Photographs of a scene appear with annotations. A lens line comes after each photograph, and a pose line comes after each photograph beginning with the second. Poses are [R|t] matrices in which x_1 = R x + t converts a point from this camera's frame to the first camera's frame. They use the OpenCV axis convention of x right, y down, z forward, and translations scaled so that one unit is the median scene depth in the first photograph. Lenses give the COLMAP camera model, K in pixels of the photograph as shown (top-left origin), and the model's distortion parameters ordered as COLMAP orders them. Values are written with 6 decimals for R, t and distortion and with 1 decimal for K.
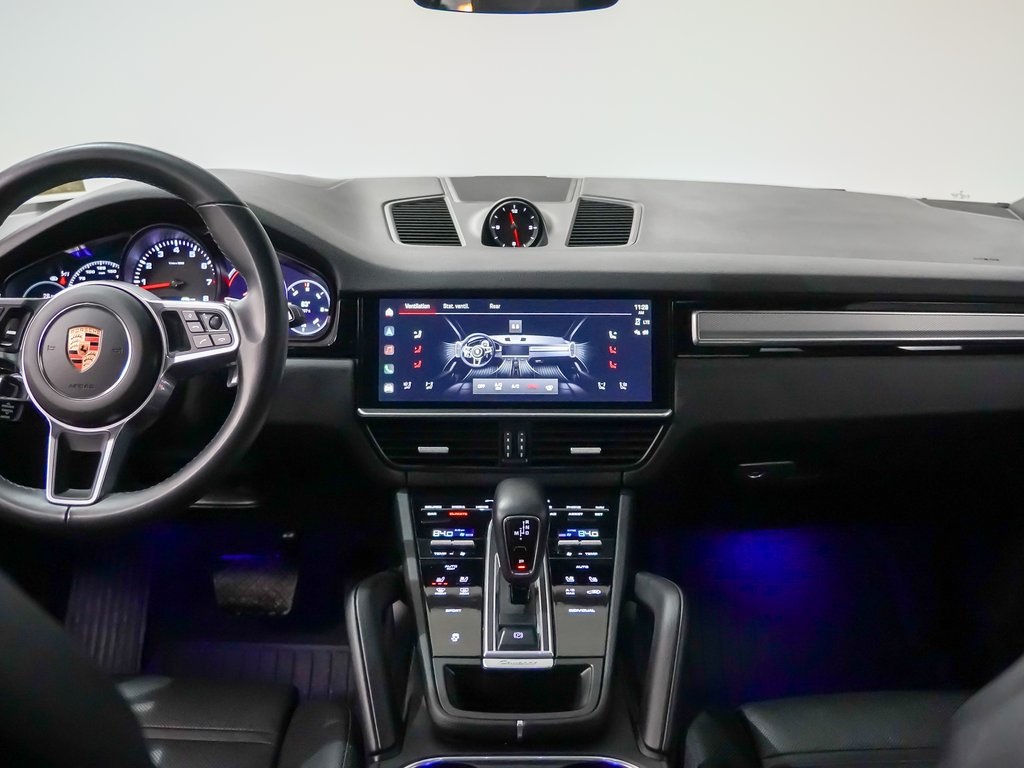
lens RADIAL K [[1100.8, 0, 512.0], [0, 1100.8, 384.0], [0, 0, 1]] dist [-0.246948, 0.038284]
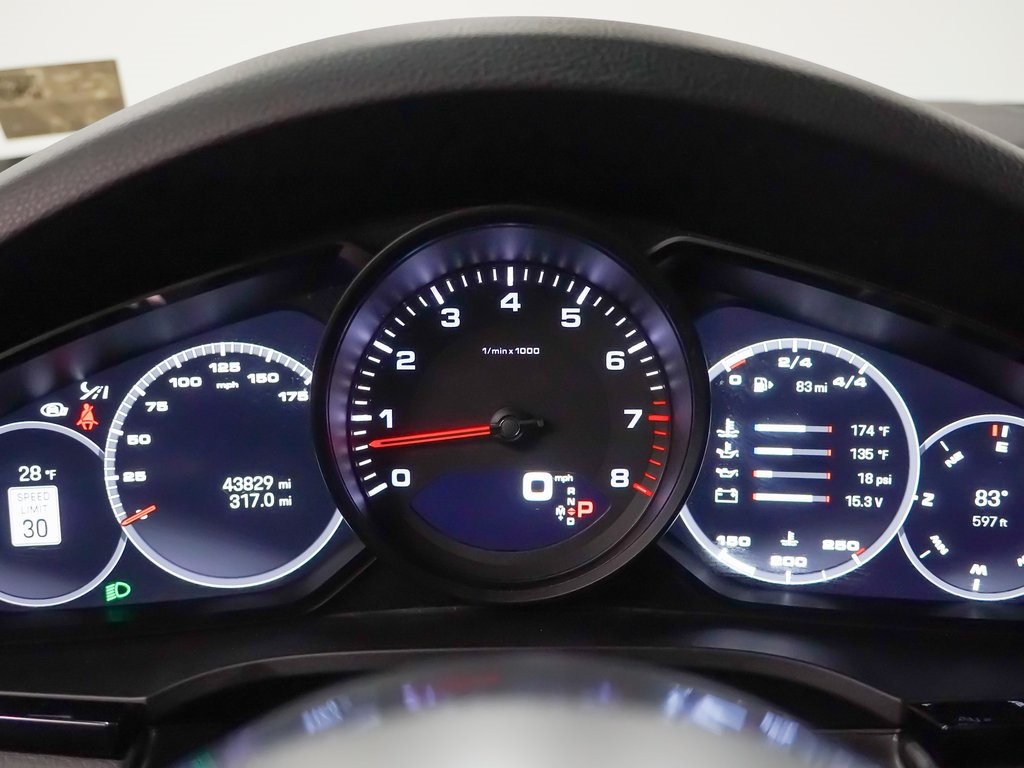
lens RADIAL K [[1100.8, 0, 512.0], [0, 1100.8, 384.0], [0, 0, 1]] dist [-0.246948, 0.038284]
pose [[0.999137, -0.013709, -0.039218, -0.304182], [0.014744, 0.999547, 0.026232, -0.112364], [0.038841, -0.026787, 0.998886, 0.724374]]
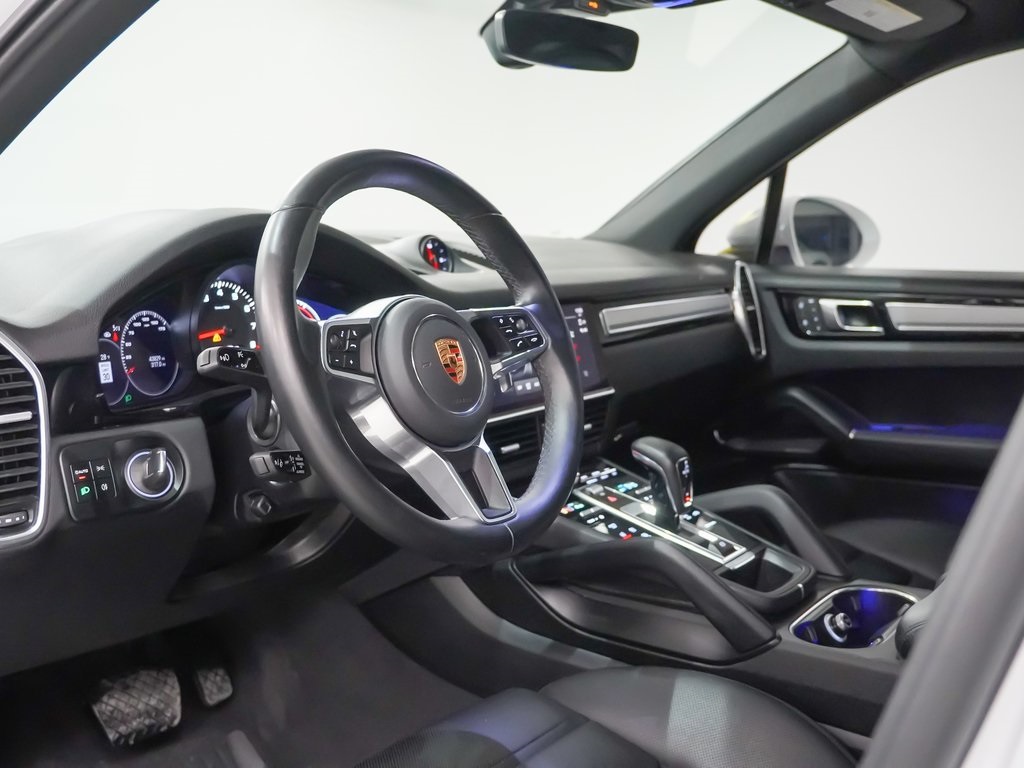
lens RADIAL K [[1100.8, 0, 512.0], [0, 1100.8, 384.0], [0, 0, 1]] dist [-0.246948, 0.038284]
pose [[0.623445, -0.126739, 0.771527, -0.864549], [0.202334, 0.979313, -0.002628, -0.000392], [-0.755233, 0.157745, 0.636192, 0.264828]]
